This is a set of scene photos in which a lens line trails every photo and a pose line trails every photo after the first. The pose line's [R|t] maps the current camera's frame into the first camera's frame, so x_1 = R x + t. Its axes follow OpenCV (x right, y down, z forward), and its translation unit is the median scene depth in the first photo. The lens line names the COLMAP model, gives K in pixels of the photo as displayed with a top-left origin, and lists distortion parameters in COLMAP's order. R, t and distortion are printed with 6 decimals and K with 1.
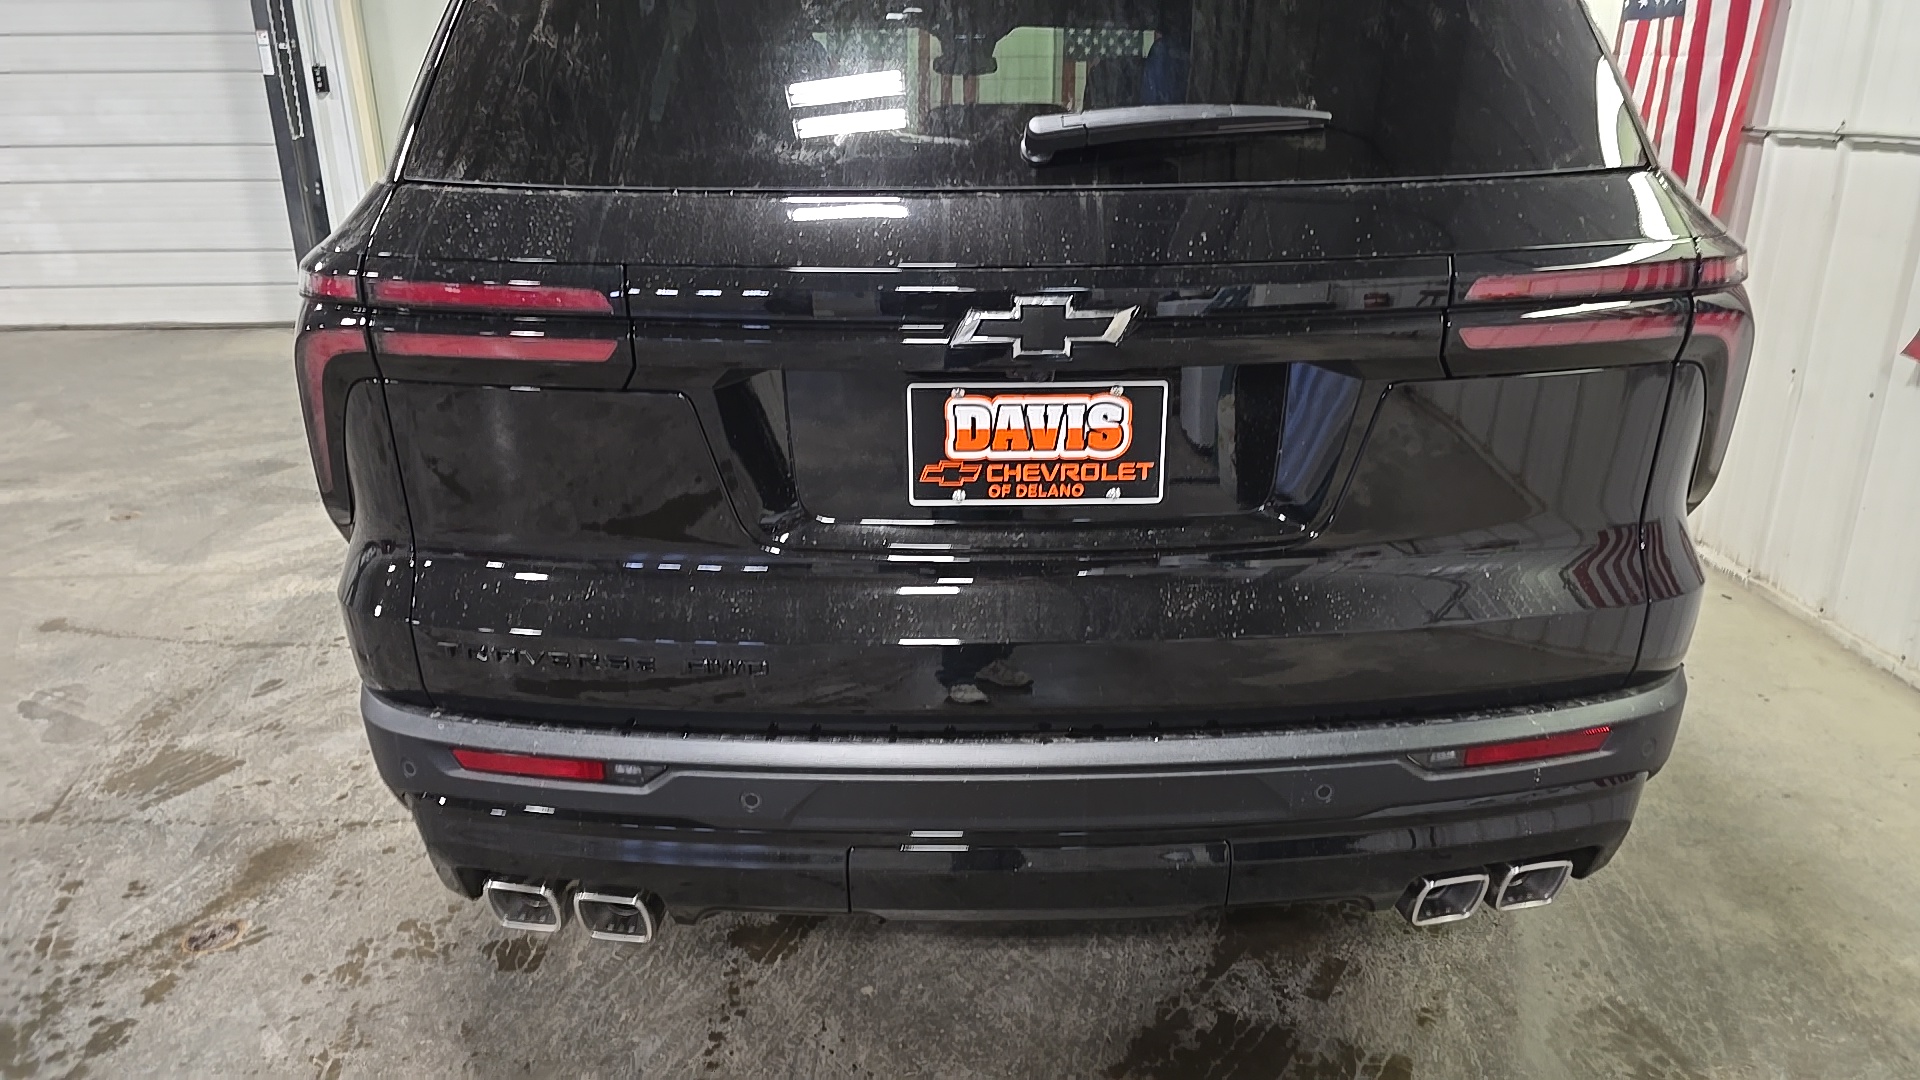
lens RADIAL K [[1308.5, 0, 948.8], [0, 1308.5, 536.7], [0, 0, 1]] dist [0.065358, -0.054059]
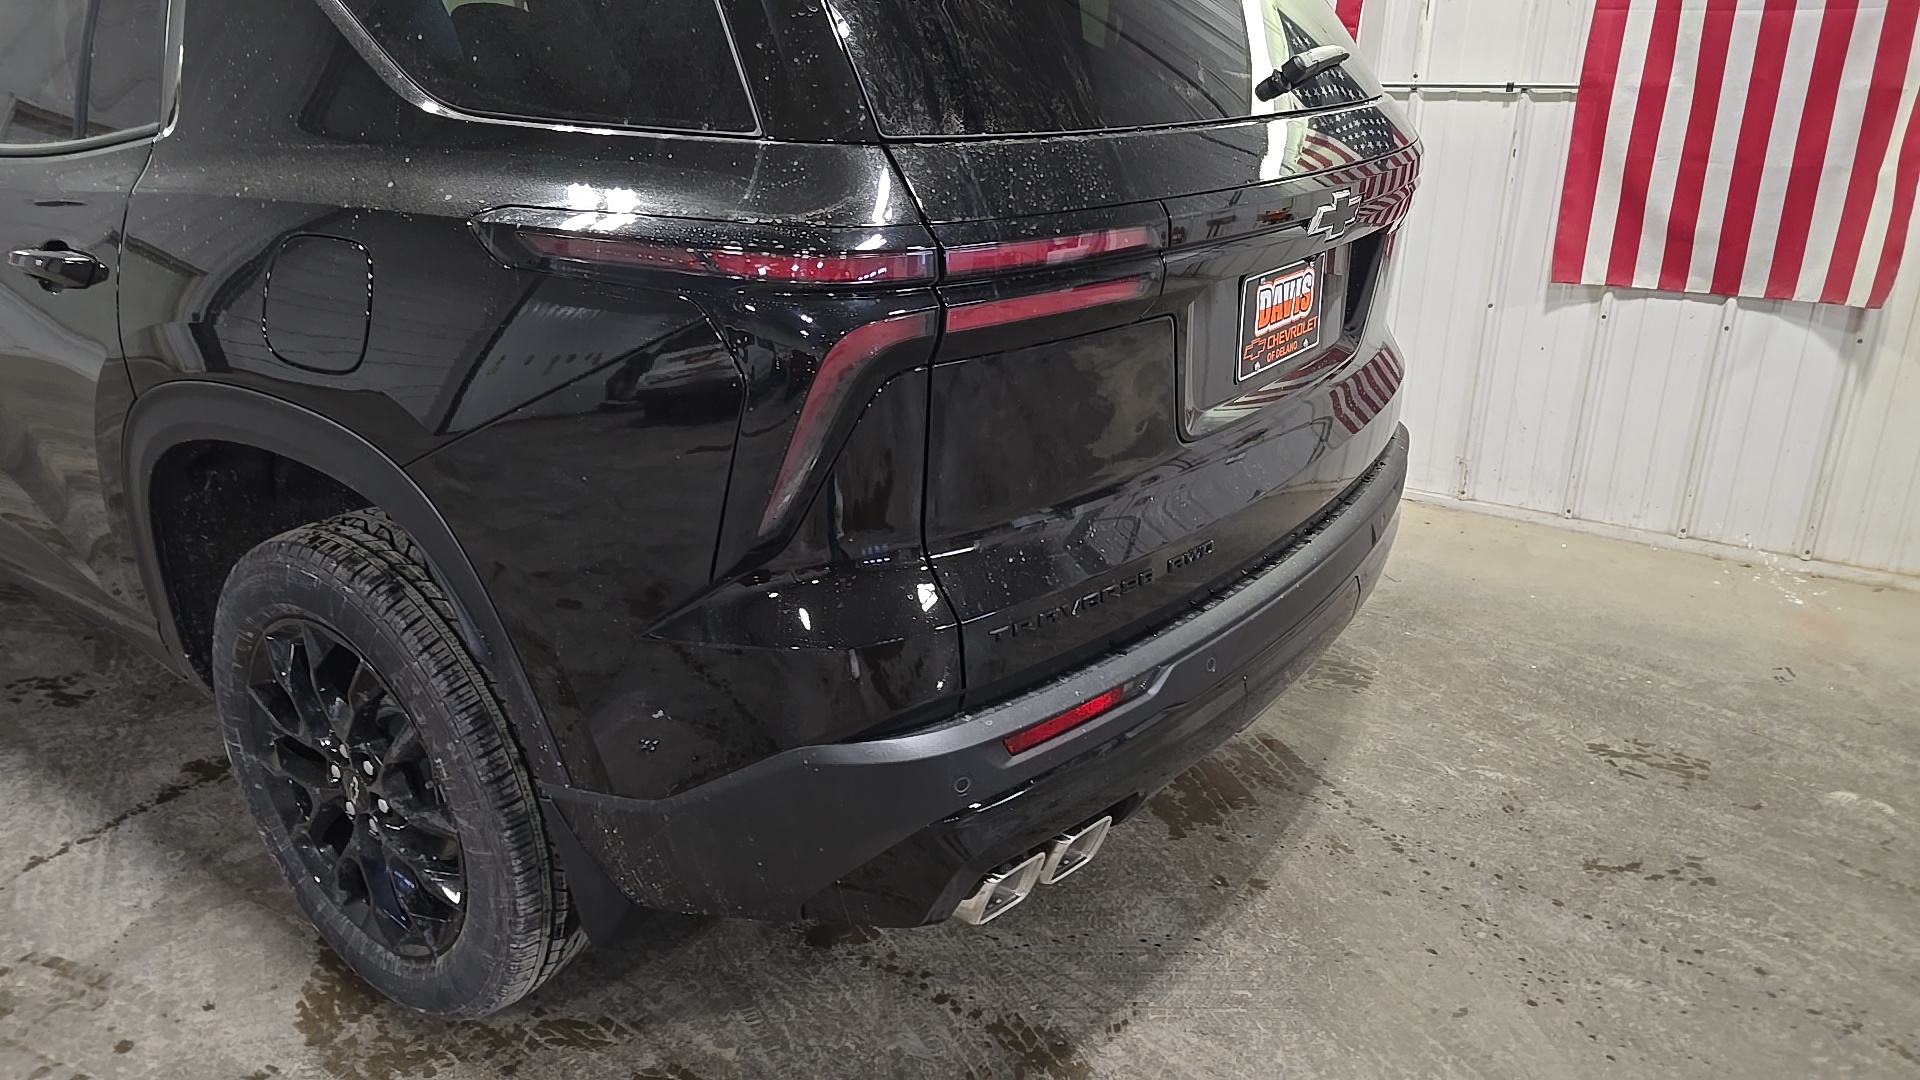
lens RADIAL K [[1308.5, 0, 983.2], [0, 1308.5, 520.8], [0, 0, 1]] dist [0.065358, -0.054059]
pose [[0.588956, -0.274483, 0.760125, -0.735321], [0.260707, 0.954801, 0.142781, -0.088715], [-0.764959, 0.114078, 0.633896, 0.278120]]
